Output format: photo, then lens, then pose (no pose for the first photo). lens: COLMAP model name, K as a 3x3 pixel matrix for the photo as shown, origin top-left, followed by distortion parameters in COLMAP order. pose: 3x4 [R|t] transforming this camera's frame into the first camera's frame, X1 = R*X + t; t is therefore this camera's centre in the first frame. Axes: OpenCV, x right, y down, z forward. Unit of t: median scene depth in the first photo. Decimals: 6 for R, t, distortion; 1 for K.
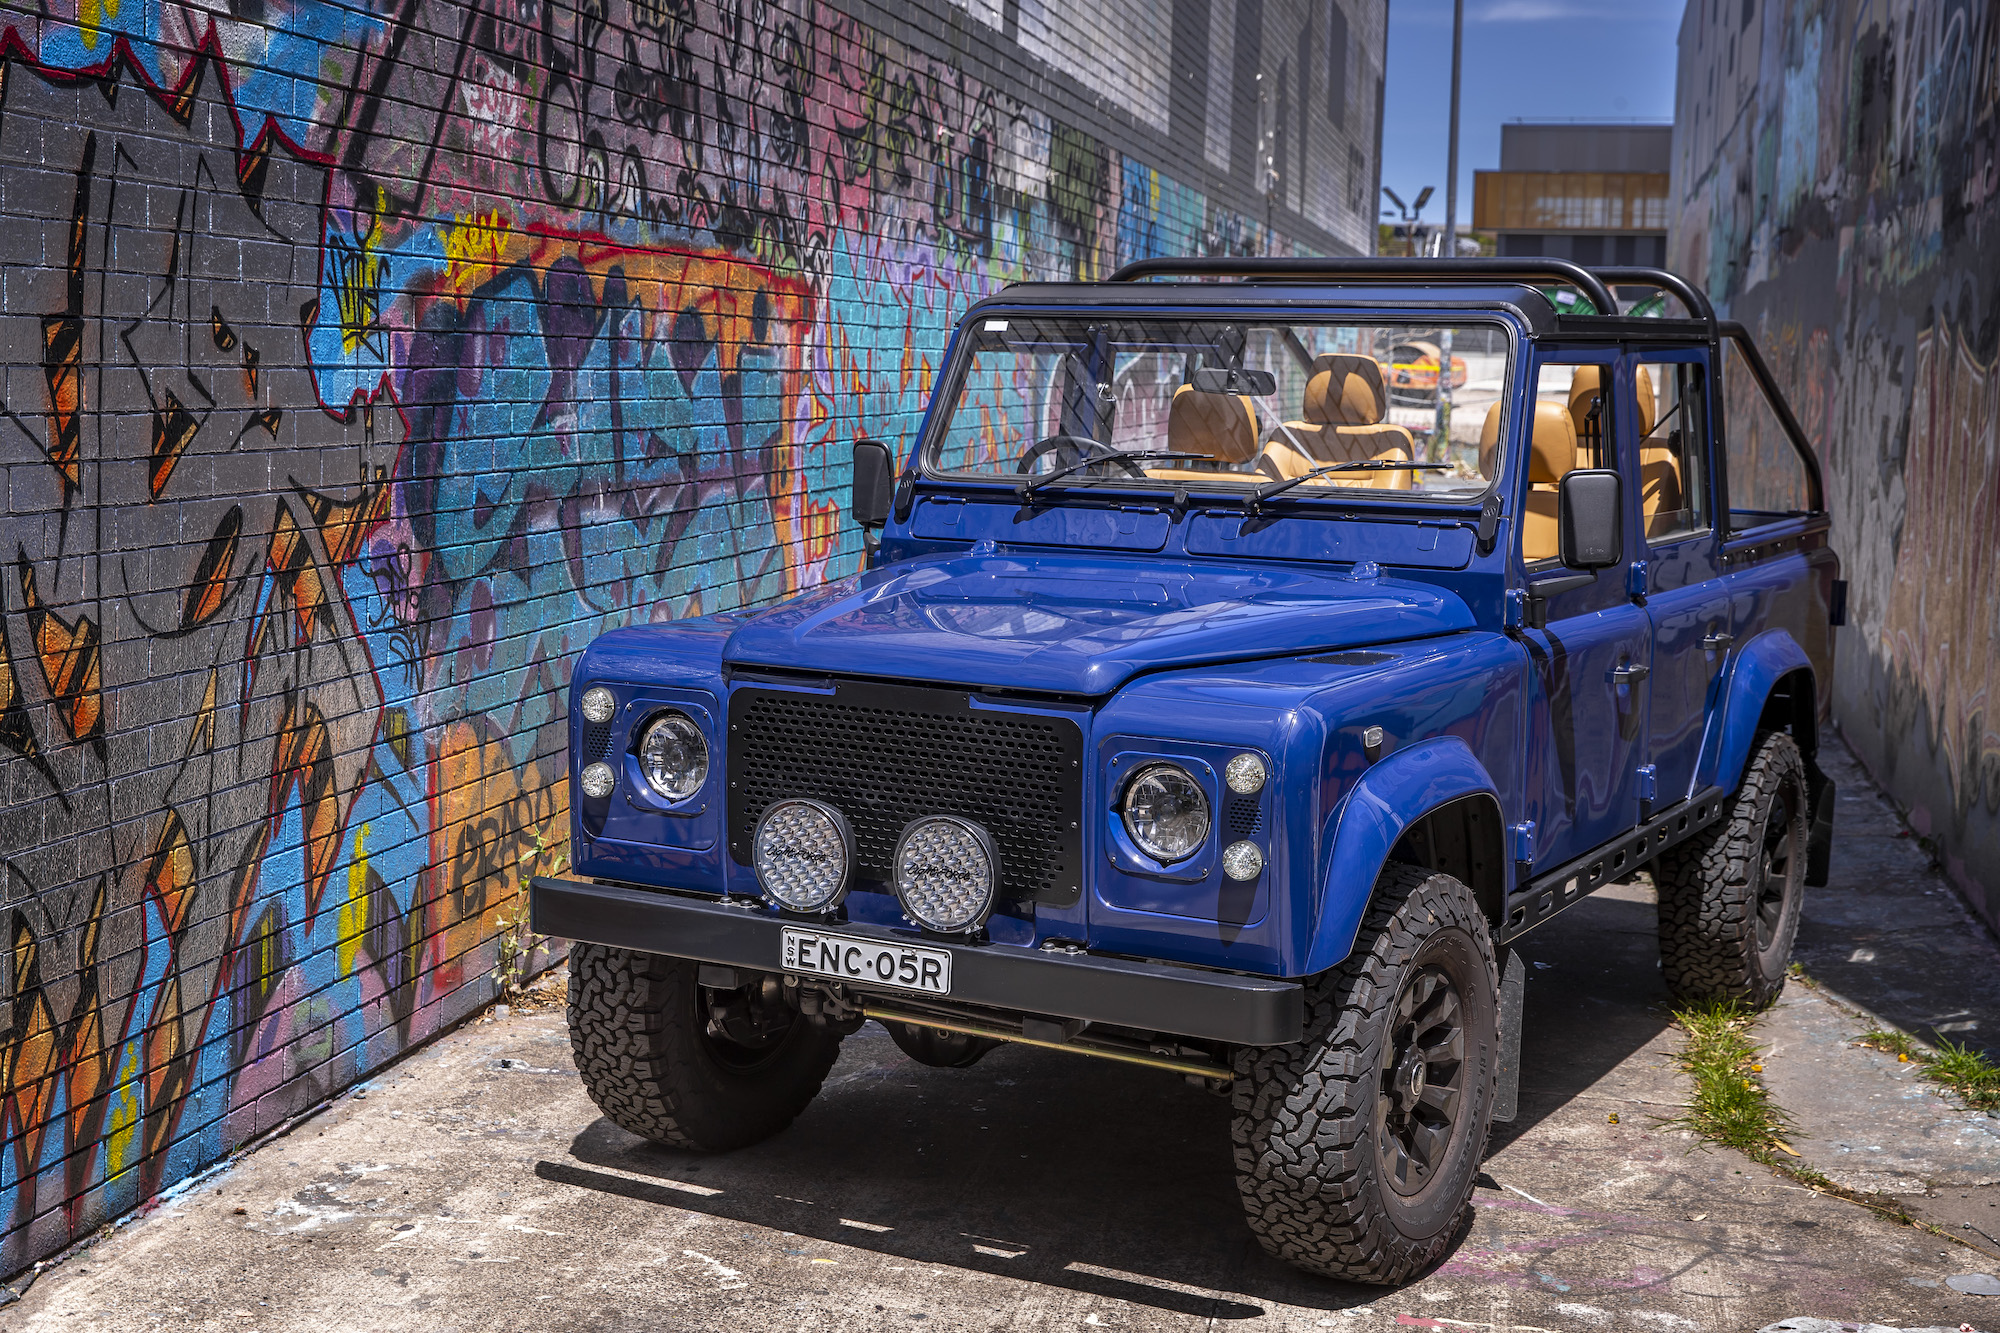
lens RADIAL K [[2667.8, 0, 1000.0], [0, 2667.8, 667.0], [0, 0, 1]] dist [-0.017751, -0.002650]
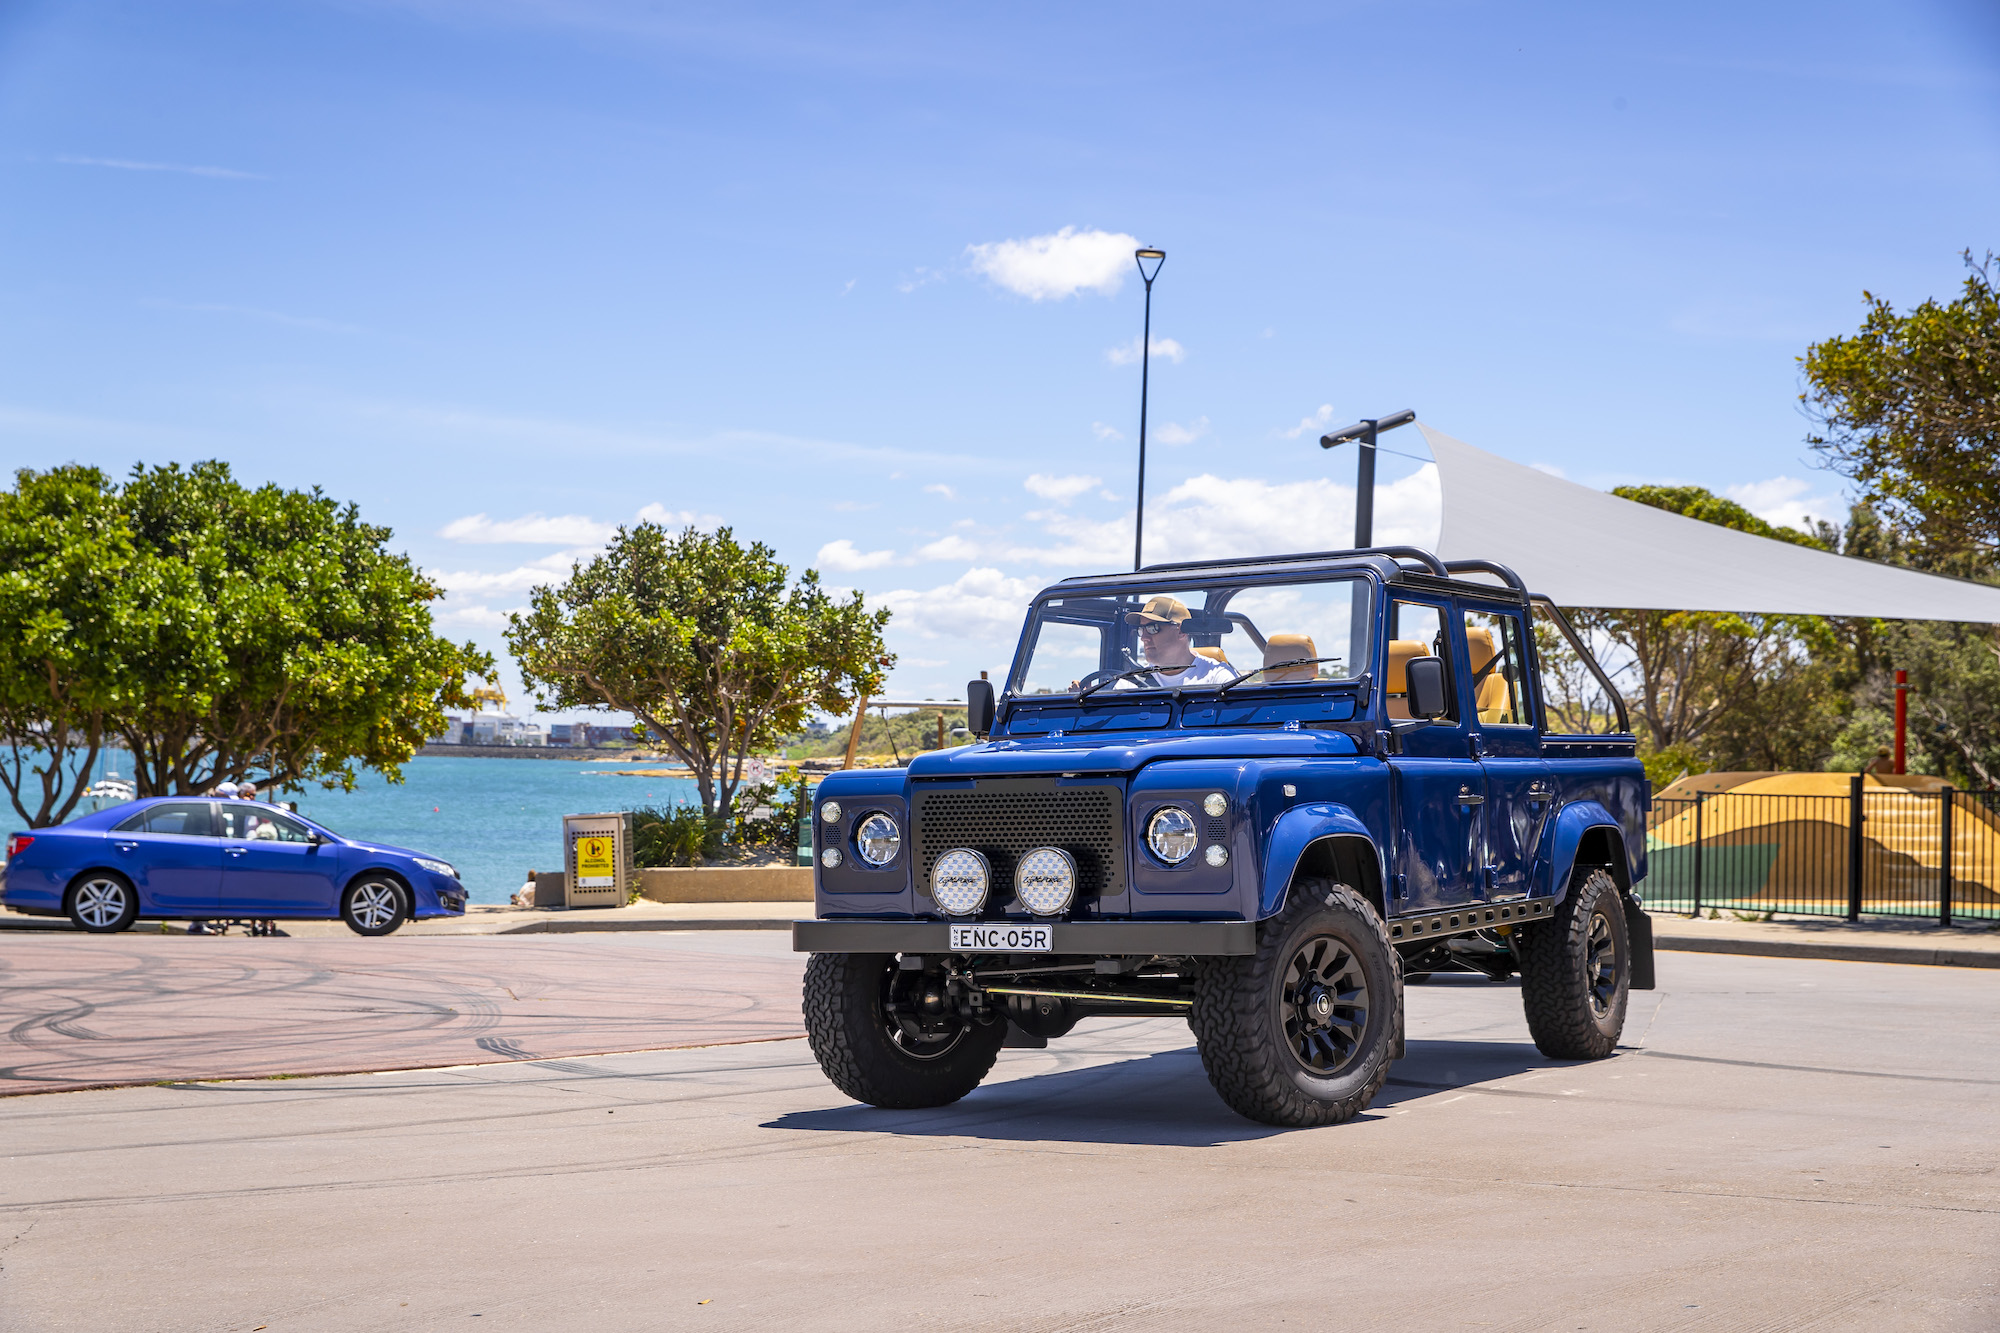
lens RADIAL K [[2667.8, 0, 1000.0], [0, 2667.8, 667.0], [0, 0, 1]] dist [-0.017751, -0.002650]
pose [[0.999014, -0.043543, -0.008712, -0.028499], [0.041344, 0.983642, -0.175328, 0.237528], [0.016204, 0.174795, 0.984472, -0.704440]]
